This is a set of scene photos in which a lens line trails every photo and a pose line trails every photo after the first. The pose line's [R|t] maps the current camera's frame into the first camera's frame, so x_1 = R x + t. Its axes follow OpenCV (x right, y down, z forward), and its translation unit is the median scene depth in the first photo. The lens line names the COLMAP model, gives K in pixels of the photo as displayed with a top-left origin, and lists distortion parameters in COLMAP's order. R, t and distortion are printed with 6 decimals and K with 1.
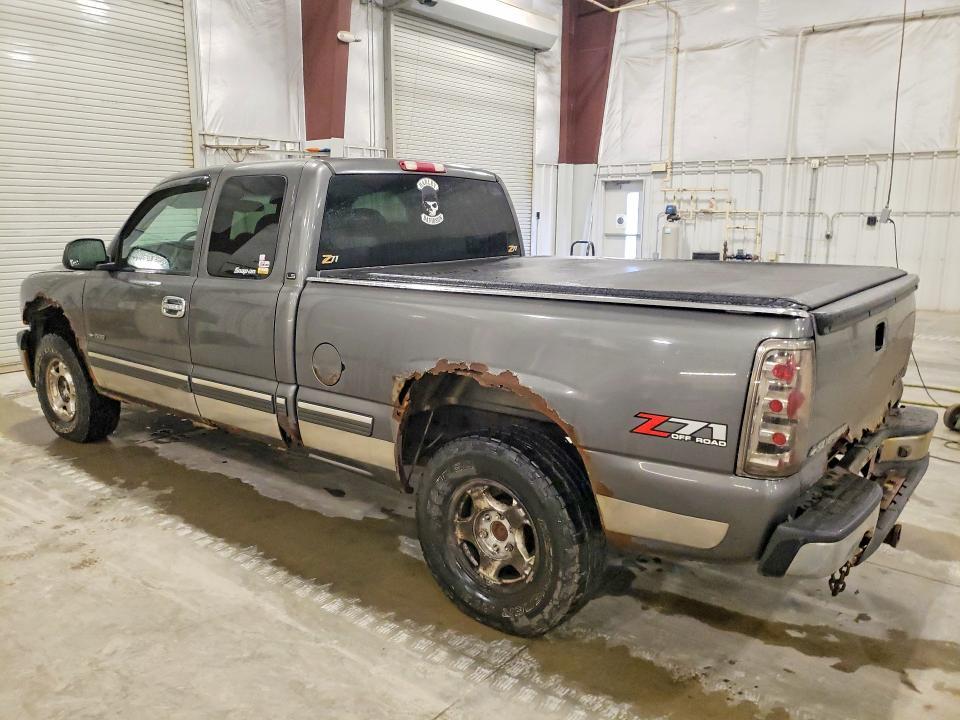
lens RADIAL K [[764.9, 0, 480.0], [0, 764.9, 360.0], [0, 0, 1]] dist [0.000041, 0.014734]
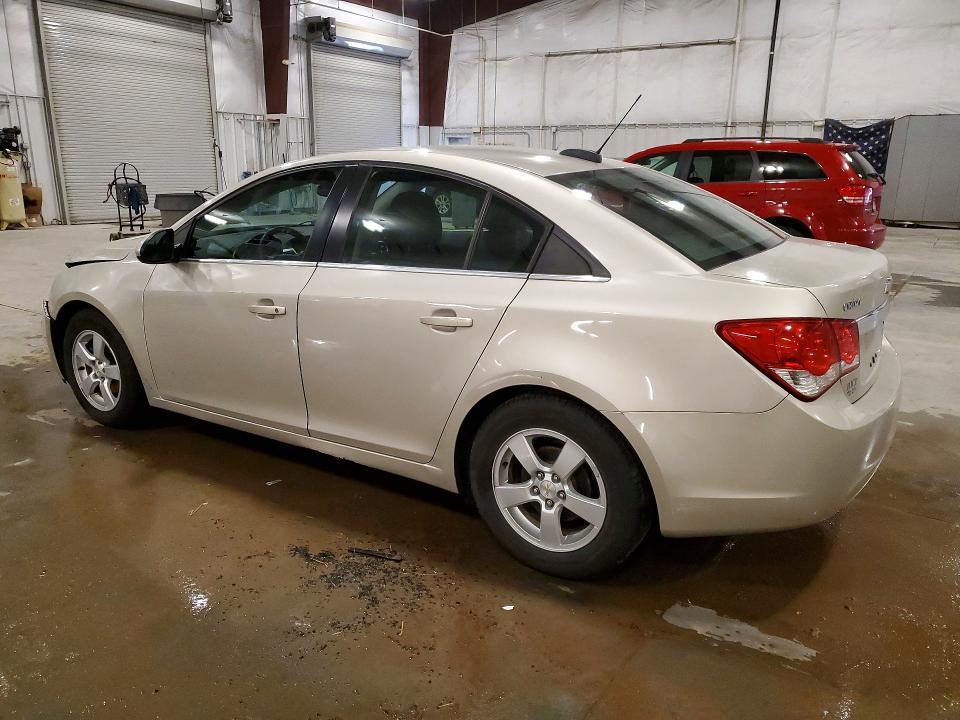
lens RADIAL K [[725.8, 0, 480.0], [0, 725.8, 360.0], [0, 0, 1]] dist [0.003202, 0.004591]
pose [[0.996569, -0.009986, 0.082166, 0.123676], [0.003880, 0.997240, 0.074146, 0.160557], [-0.082679, -0.073573, 0.993857, -0.742184]]
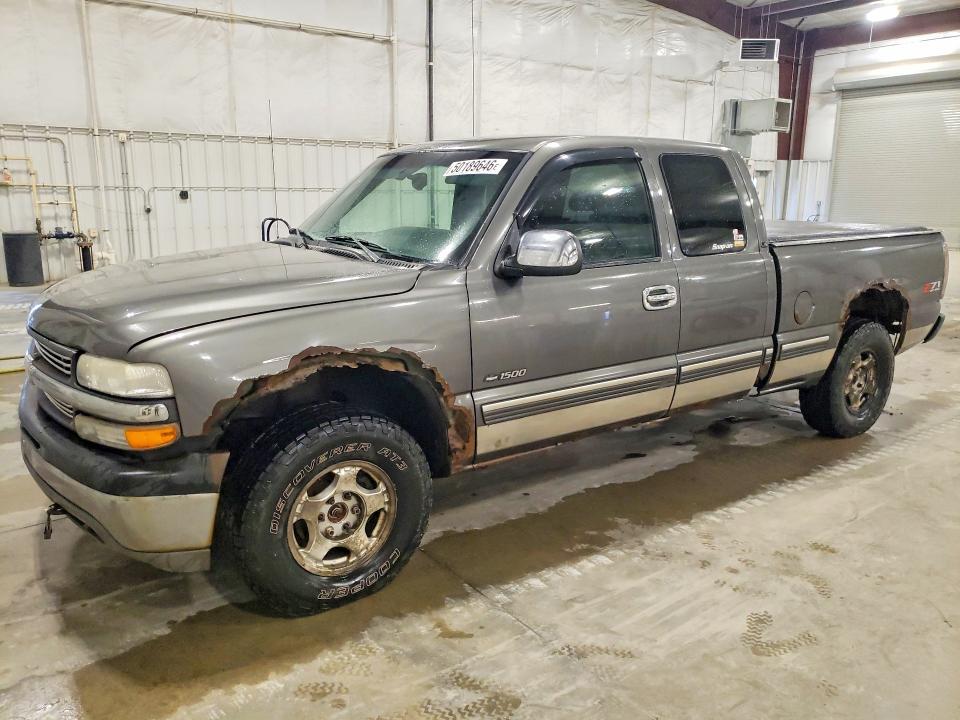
lens RADIAL K [[744.3, 0, 480.0], [0, 744.3, 360.0], [0, 0, 1]] dist [-0.048356, 0.102657]
pose [[0.264379, -0.216696, 0.939759, -0.424759], [0.177787, 0.968681, 0.173349, -0.061574], [-0.947890, 0.121247, 0.294625, 0.317850]]
